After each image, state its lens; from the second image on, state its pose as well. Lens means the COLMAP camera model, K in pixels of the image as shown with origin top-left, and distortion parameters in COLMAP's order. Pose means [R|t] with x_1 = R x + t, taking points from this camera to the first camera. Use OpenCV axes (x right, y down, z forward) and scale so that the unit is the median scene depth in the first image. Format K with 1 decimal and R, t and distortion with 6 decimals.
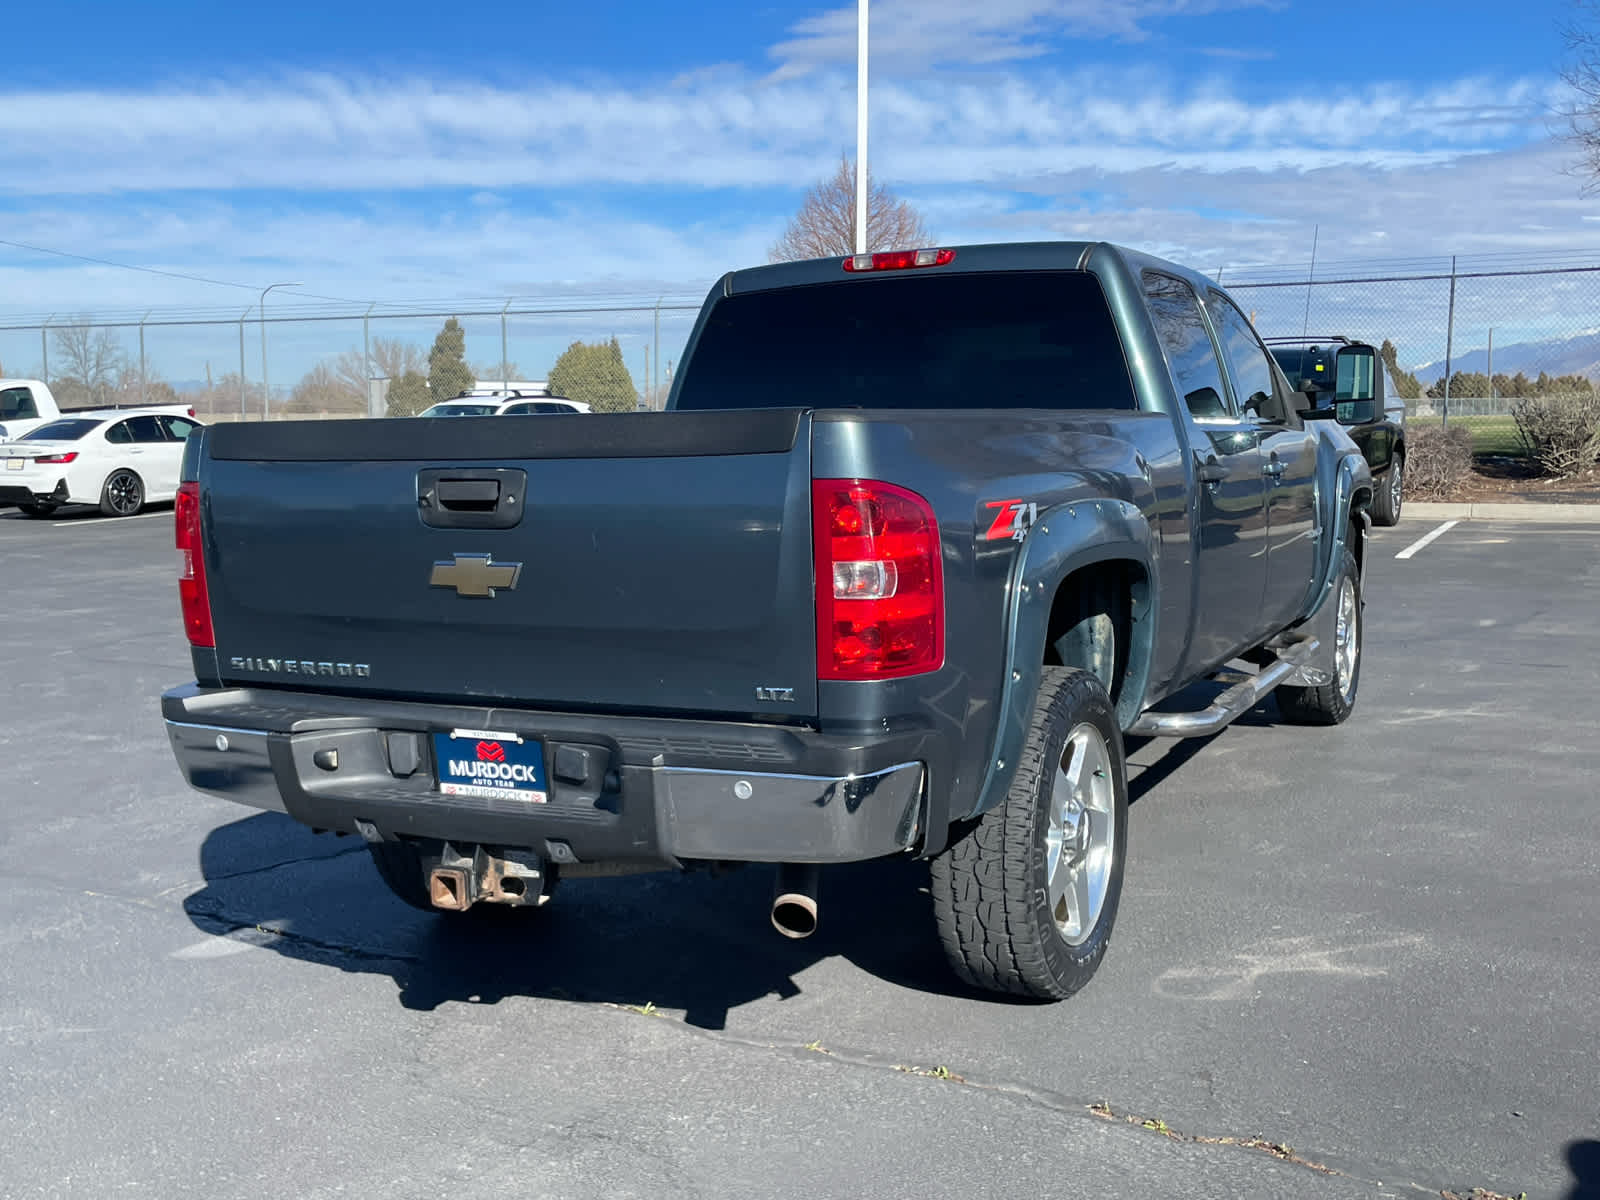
lens RADIAL K [[1640.4, 0, 800.6], [0, 1640.4, 619.1], [0, 0, 1]] dist [0.107787, -0.174403]
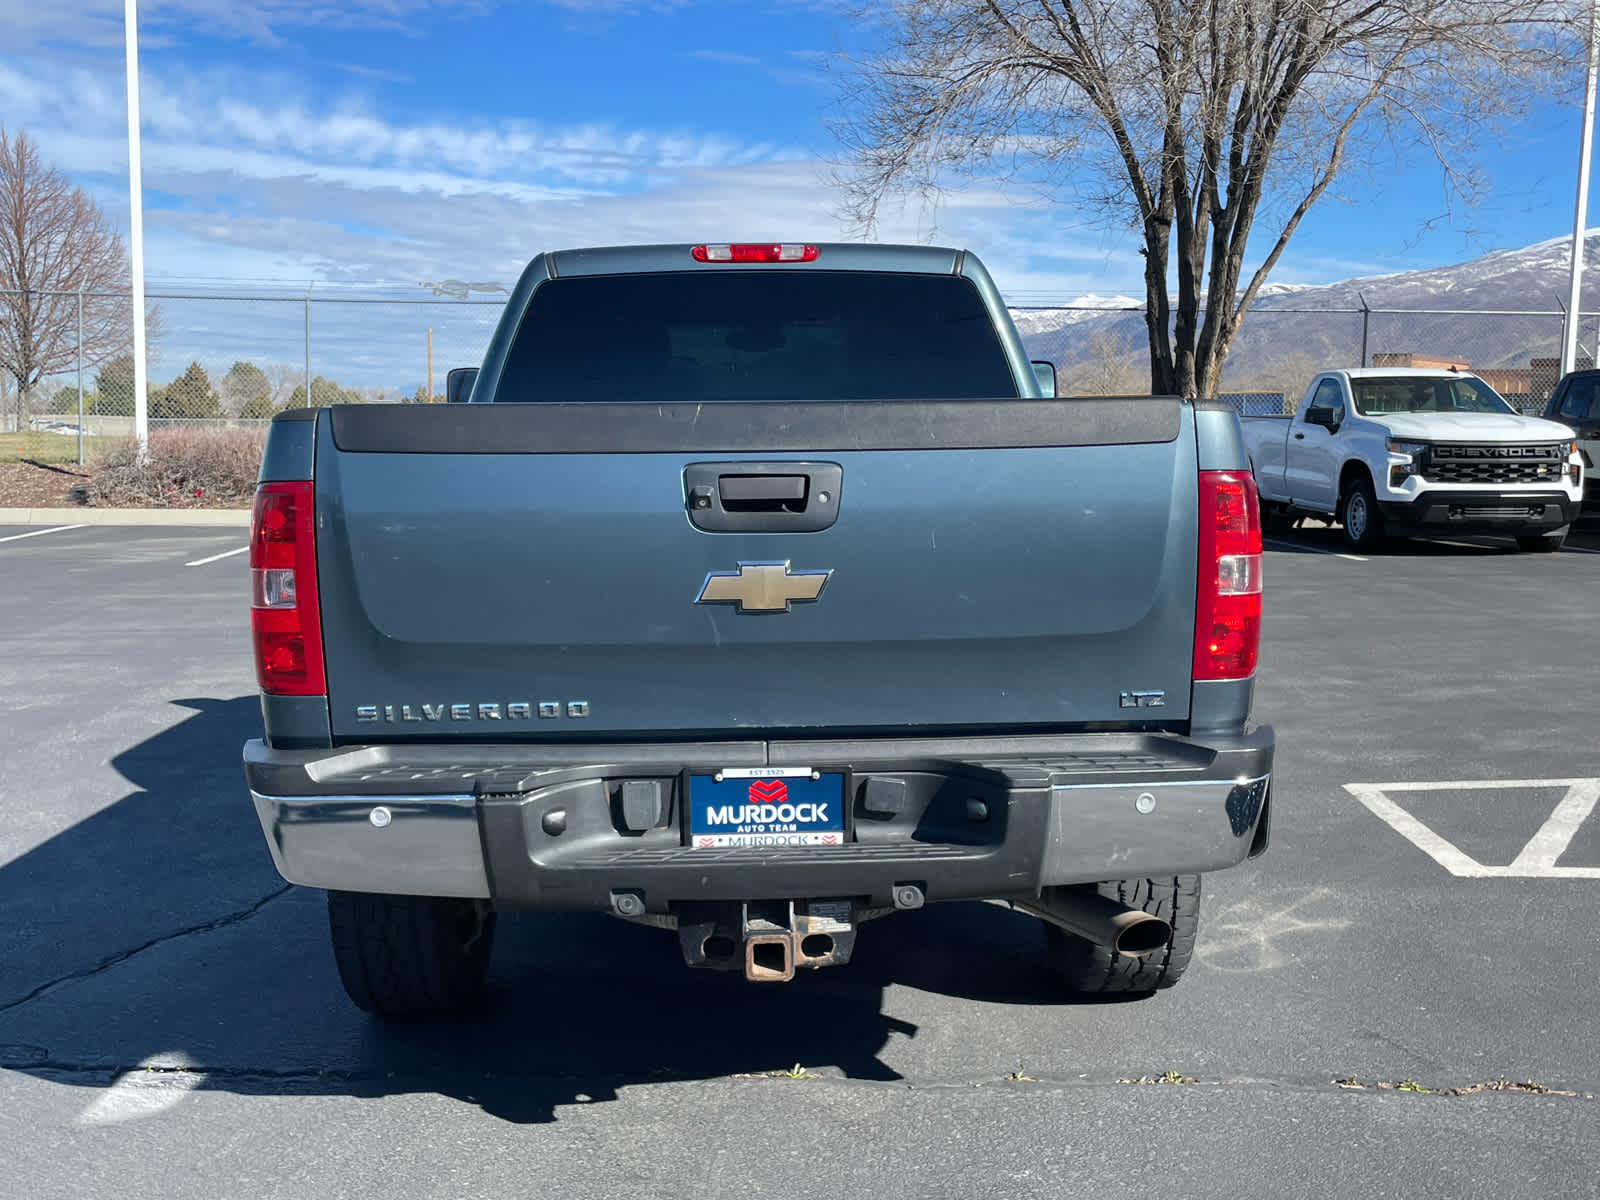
lens RADIAL K [[1640.6, 0, 827.0], [0, 1640.6, 588.2], [0, 0, 1]] dist [0.115659, -0.192633]
pose [[0.872702, -0.034277, 0.487048, -0.565448], [0.047688, 0.998747, -0.015159, -0.010788], [-0.485918, 0.036456, 0.873243, 0.229995]]
